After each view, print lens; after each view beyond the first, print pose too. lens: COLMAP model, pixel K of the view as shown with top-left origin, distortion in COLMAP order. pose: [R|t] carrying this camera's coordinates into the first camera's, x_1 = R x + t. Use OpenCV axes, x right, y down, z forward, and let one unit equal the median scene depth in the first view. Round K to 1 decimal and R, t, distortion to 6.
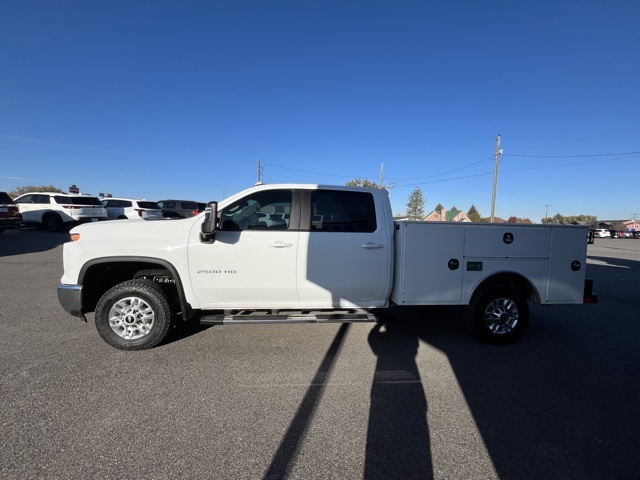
lens RADIAL K [[257.4, 0, 318.5], [0, 257.4, 240.7], [0, 0, 1]] dist [-0.000695, 0.000029]
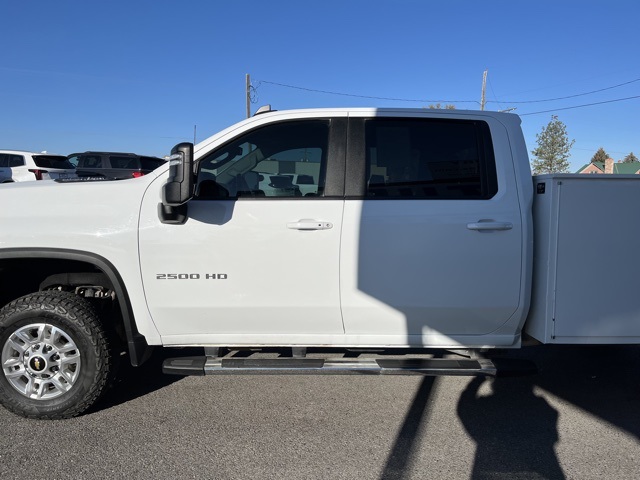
lens RADIAL K [[479.0, 0, 317.0], [0, 479.0, 242.1], [0, 0, 1]] dist [0.085934, -0.108470]
pose [[0.996278, -0.007259, -0.085893, -0.043547], [0.010223, 0.999365, 0.034120, 0.015590], [0.085591, -0.034871, 0.995720, 0.024653]]
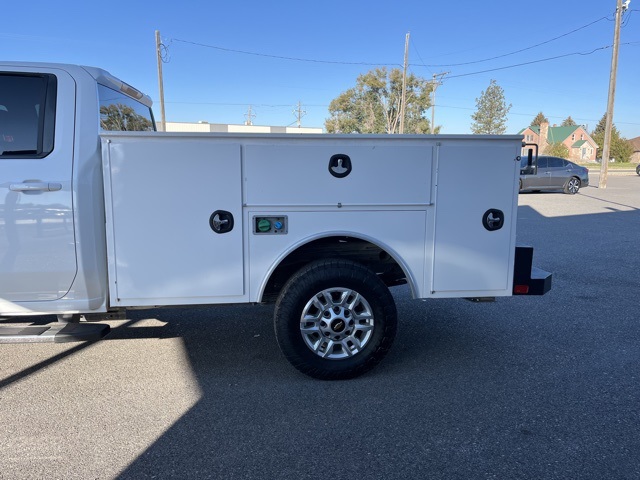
lens RADIAL K [[476.9, 0, 315.3], [0, 476.9, 237.1], [0, 0, 1]] dist [0.088995, -0.120154]
pose [[0.999778, -0.020693, -0.003896, 0.687236], [0.020975, 0.995003, 0.097615, 0.034907], [0.001856, -0.097675, 0.995217, 0.092294]]
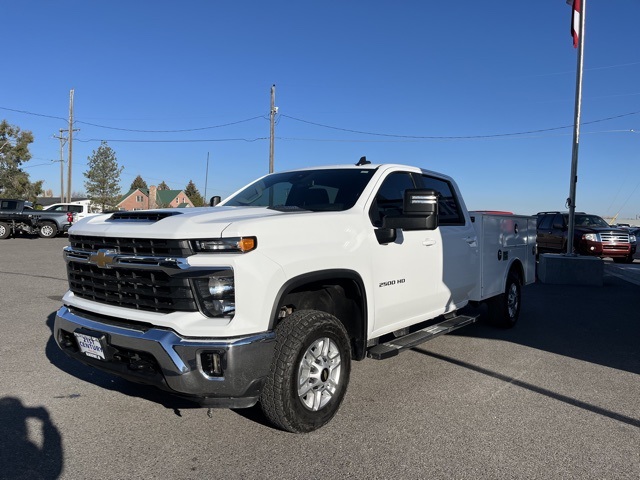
lens RADIAL K [[479.0, 0, 317.0], [0, 479.0, 242.1], [0, 0, 1]] dist [0.085934, -0.108470]
pose [[0.687612, -0.042769, 0.724818, -1.344794], [0.044877, 0.998858, 0.016366, -0.022957], [-0.724690, 0.021274, 0.688746, 0.190488]]
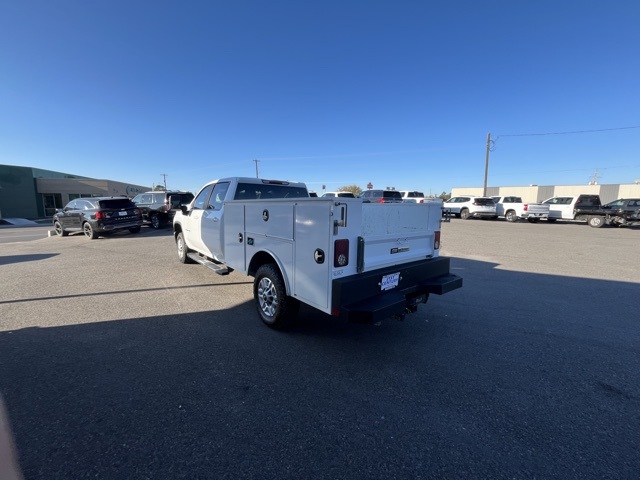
lens RADIAL K [[257.4, 0, 318.5], [0, 257.4, 240.7], [0, 0, 1]] dist [-0.000695, 0.000029]
pose [[0.562525, 0.087459, -0.822141, 1.615913], [-0.048193, 0.996167, 0.072998, 0.005439], [0.825374, -0.001442, 0.564584, 0.622895]]
